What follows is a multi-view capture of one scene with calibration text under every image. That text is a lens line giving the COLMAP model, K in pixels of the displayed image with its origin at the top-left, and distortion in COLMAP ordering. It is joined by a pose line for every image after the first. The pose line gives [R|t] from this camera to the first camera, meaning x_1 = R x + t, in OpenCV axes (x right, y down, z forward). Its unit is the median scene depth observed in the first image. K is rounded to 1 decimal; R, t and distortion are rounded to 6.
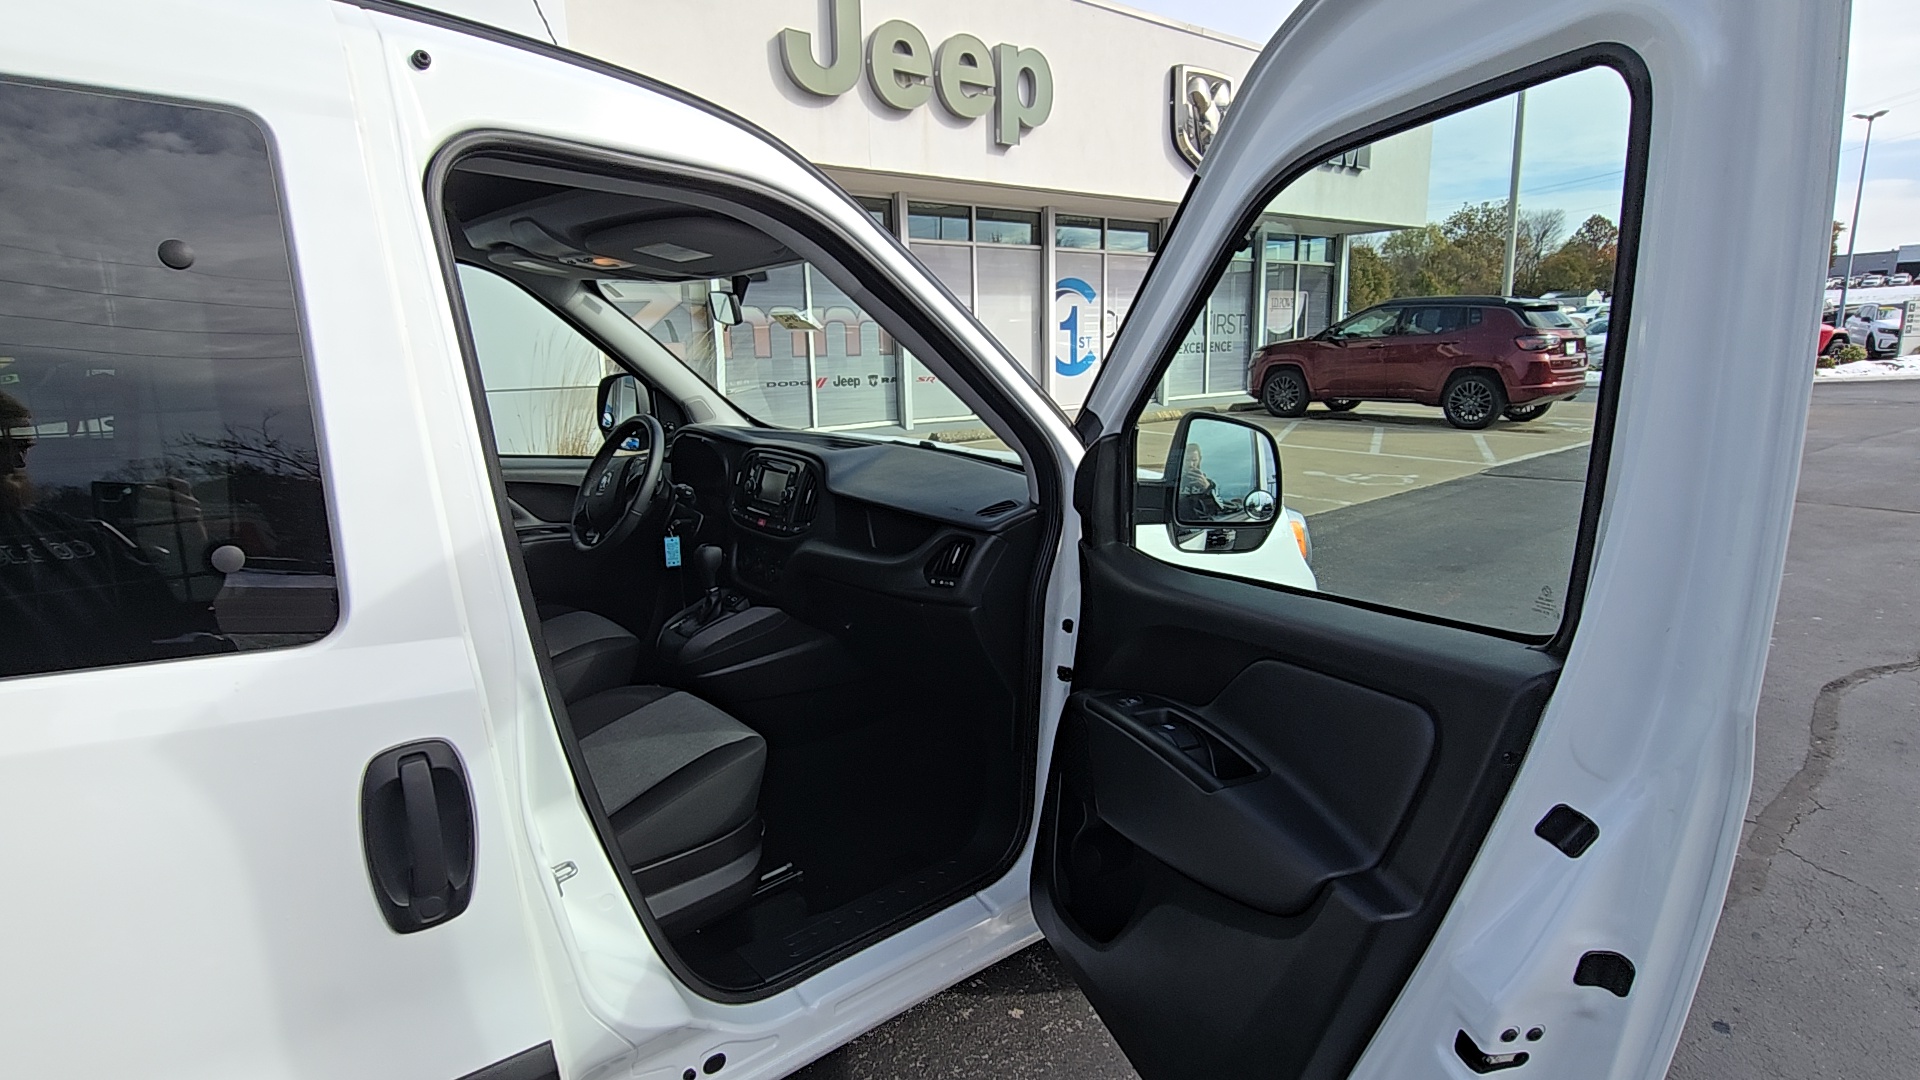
lens RADIAL K [[967.9, 0, 955.5], [0, 967.9, 545.8], [0, 0, 1]] dist [-0.001133, -0.000017]
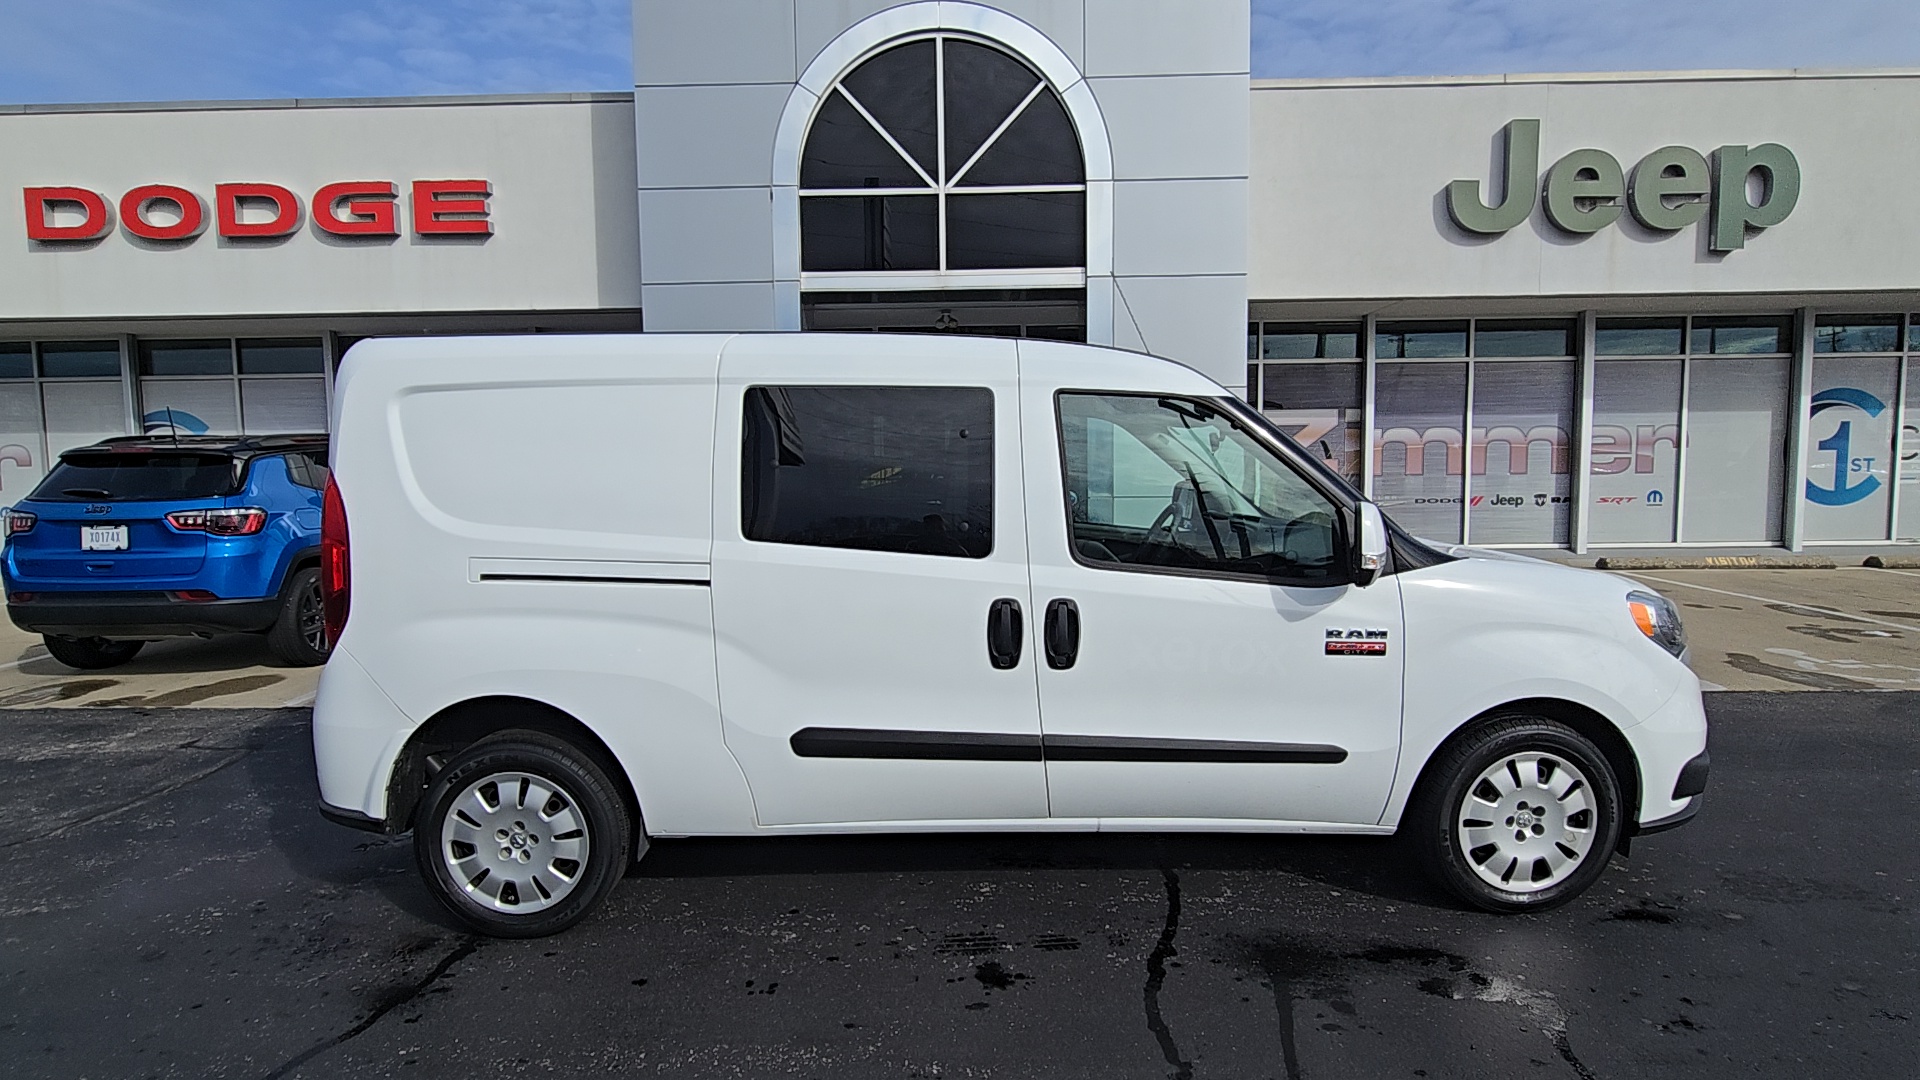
lens RADIAL K [[967.9, 0, 949.1], [0, 967.9, 543.6], [0, 0, 1]] dist [-0.001133, -0.000017]
pose [[0.761676, 0.062466, -0.644941, 0.090161], [-0.139913, 0.987717, -0.069572, 0.021159], [0.632673, 0.143227, 0.761059, -0.102951]]
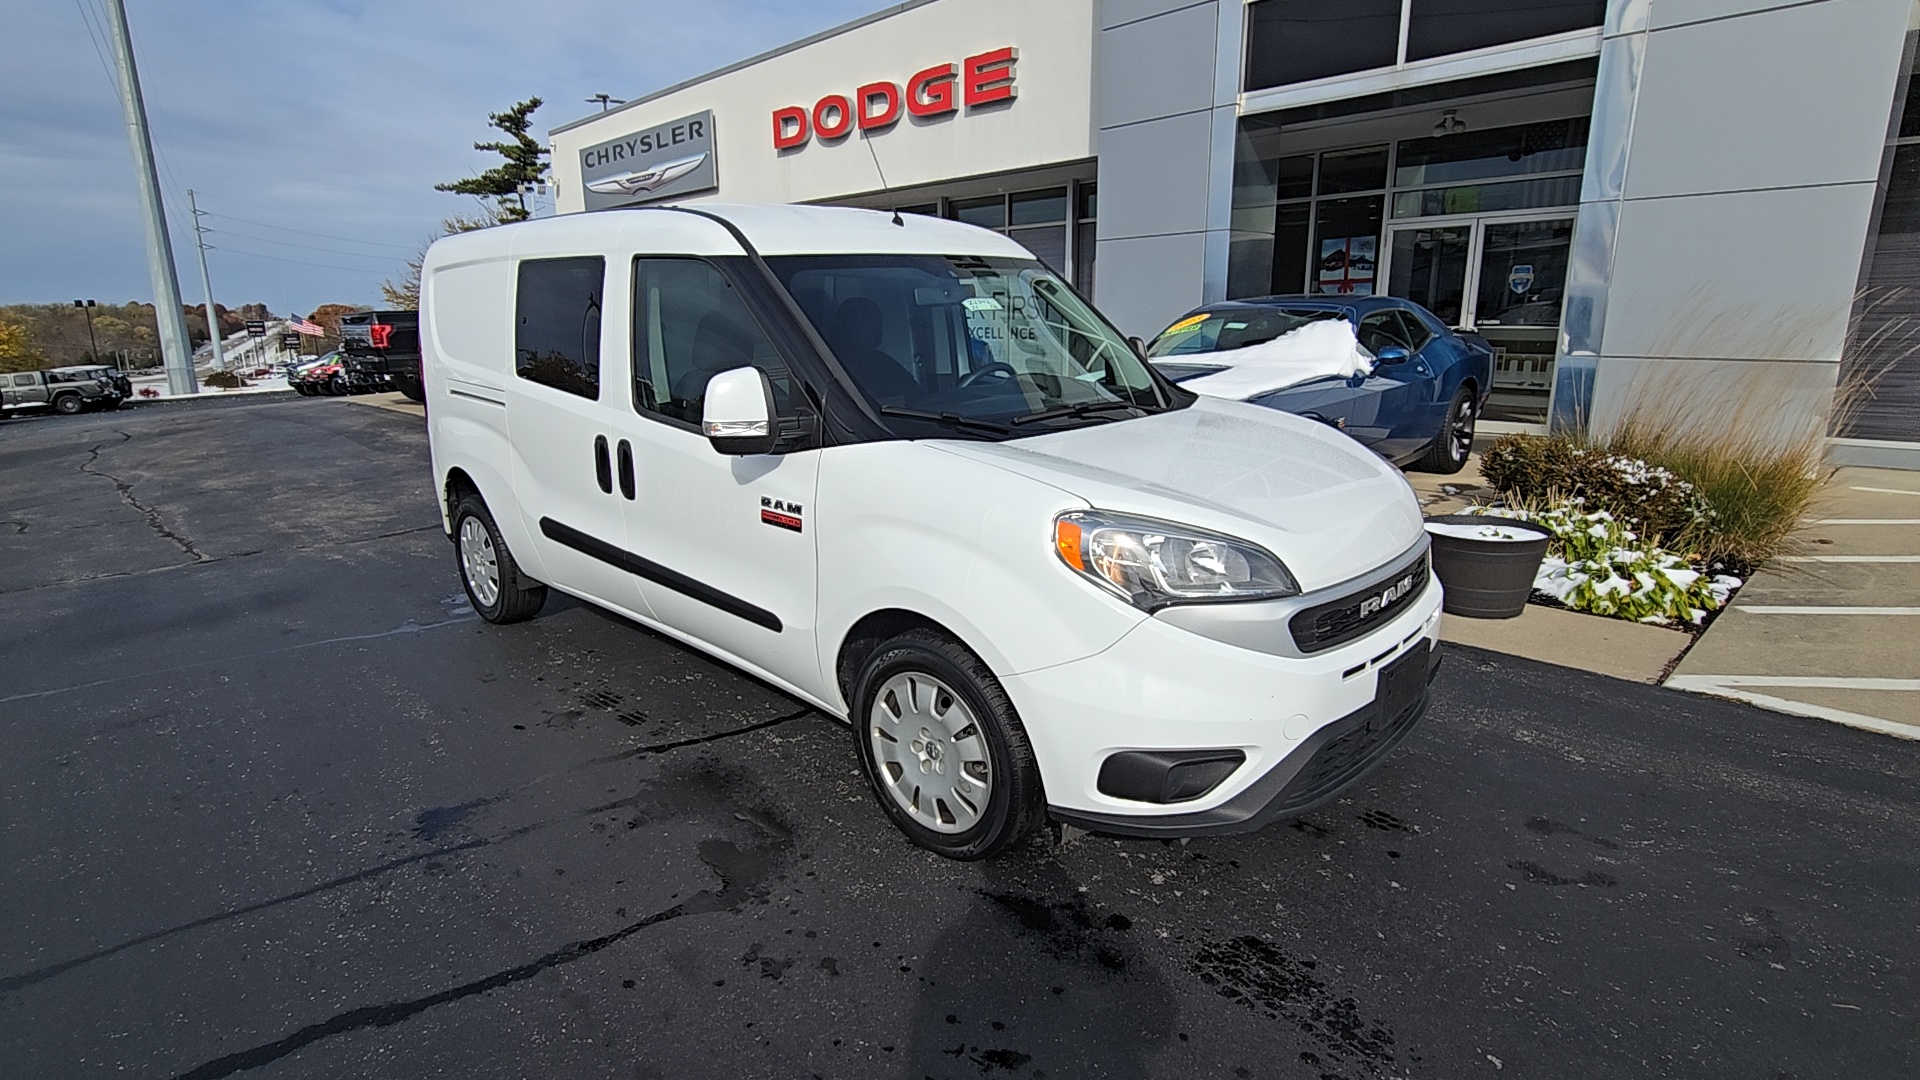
lens RADIAL K [[967.9, 0, 954.6], [0, 967.9, 547.5], [0, 0, 1]] dist [-0.001133, -0.000017]
pose [[0.078989, 0.250904, -0.964784, 0.235637], [-0.201673, 0.951818, 0.231021, -0.036944], [0.976263, 0.176323, 0.125784, 0.148050]]
